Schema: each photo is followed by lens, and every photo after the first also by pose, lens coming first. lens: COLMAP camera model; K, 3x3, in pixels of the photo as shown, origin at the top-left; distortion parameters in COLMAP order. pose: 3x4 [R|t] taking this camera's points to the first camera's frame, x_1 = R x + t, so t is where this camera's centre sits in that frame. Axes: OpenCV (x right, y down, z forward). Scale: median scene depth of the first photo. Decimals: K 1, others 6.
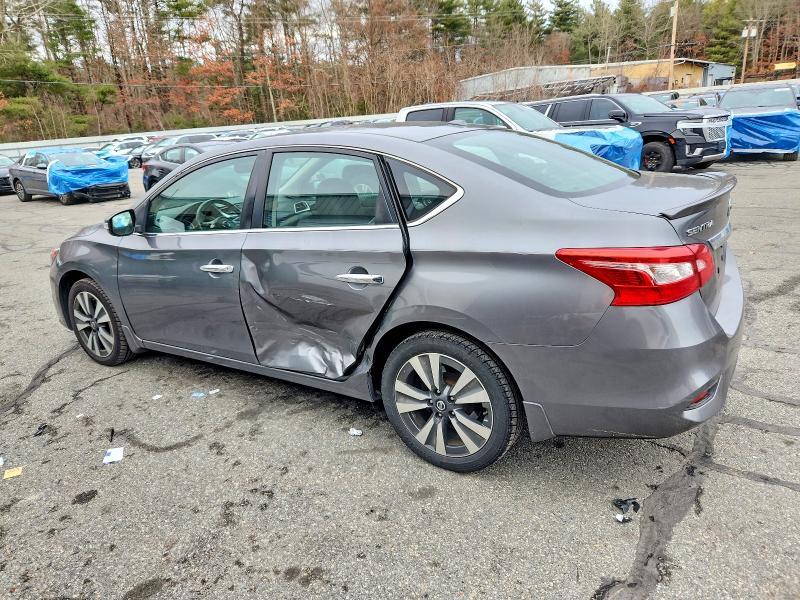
lens RADIAL K [[559.4, 0, 402.2], [0, 559.4, 302.1], [0, 0, 1]] dist [0.060136, -0.056385]
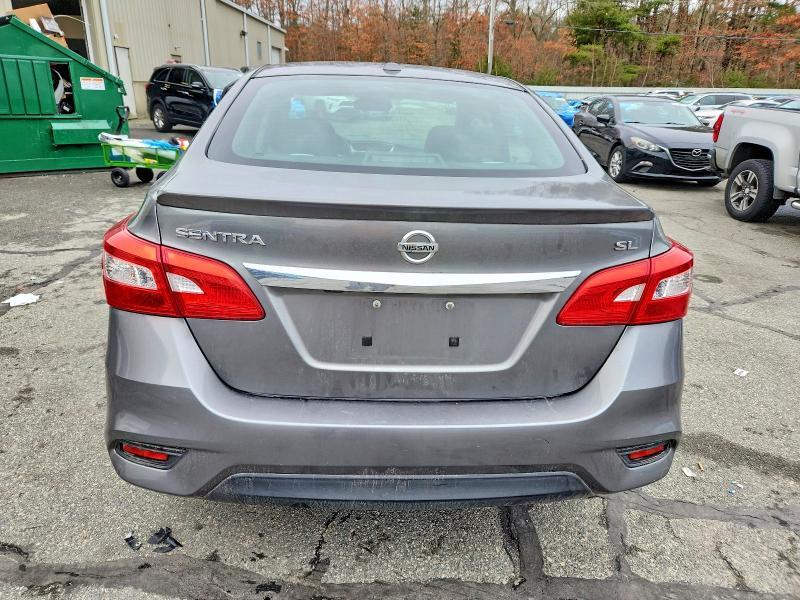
lens RADIAL K [[559.4, 0, 402.2], [0, 559.4, 302.1], [0, 0, 1]] dist [0.060136, -0.056385]
pose [[0.572800, 0.373642, -0.729583, 1.091332], [-0.320987, 0.921229, 0.219781, -0.265110], [0.754233, 0.108296, 0.647615, 0.696084]]
